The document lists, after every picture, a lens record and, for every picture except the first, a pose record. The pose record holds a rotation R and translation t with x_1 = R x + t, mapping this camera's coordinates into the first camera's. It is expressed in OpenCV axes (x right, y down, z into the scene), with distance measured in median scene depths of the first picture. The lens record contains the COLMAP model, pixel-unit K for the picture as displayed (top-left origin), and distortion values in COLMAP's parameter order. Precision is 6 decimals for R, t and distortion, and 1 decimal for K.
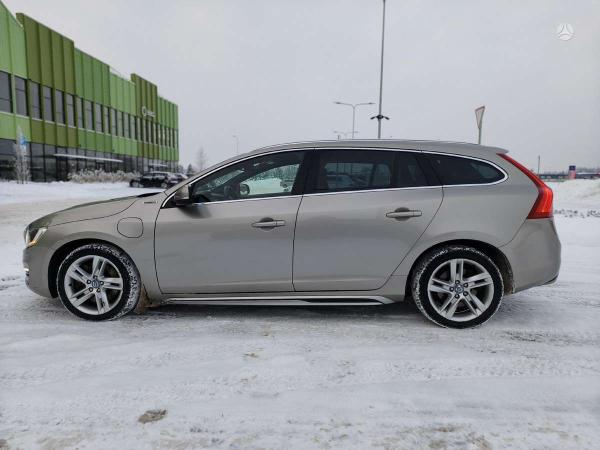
lens RADIAL K [[422.8, 0, 301.3], [0, 422.8, 225.5], [0, 0, 1]] dist [0.032001, -0.019748]
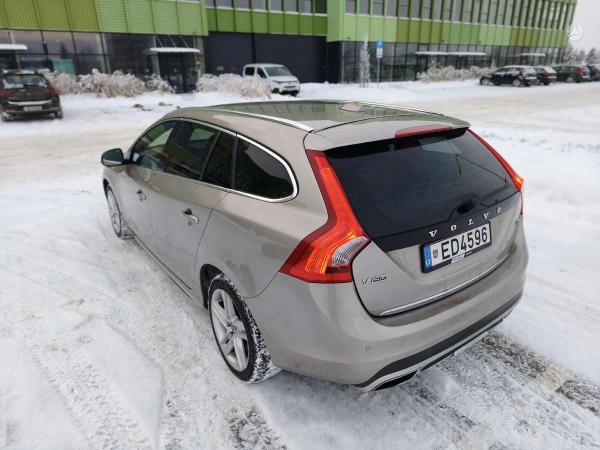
lens RADIAL K [[422.8, 0, 301.1], [0, 422.8, 226.0], [0, 0, 1]] dist [0.032001, -0.019748]
pose [[0.610595, 0.250672, -0.751224, 0.135224], [-0.052180, 0.959256, 0.277677, -0.033025], [0.790222, -0.130350, 0.598797, 0.094069]]
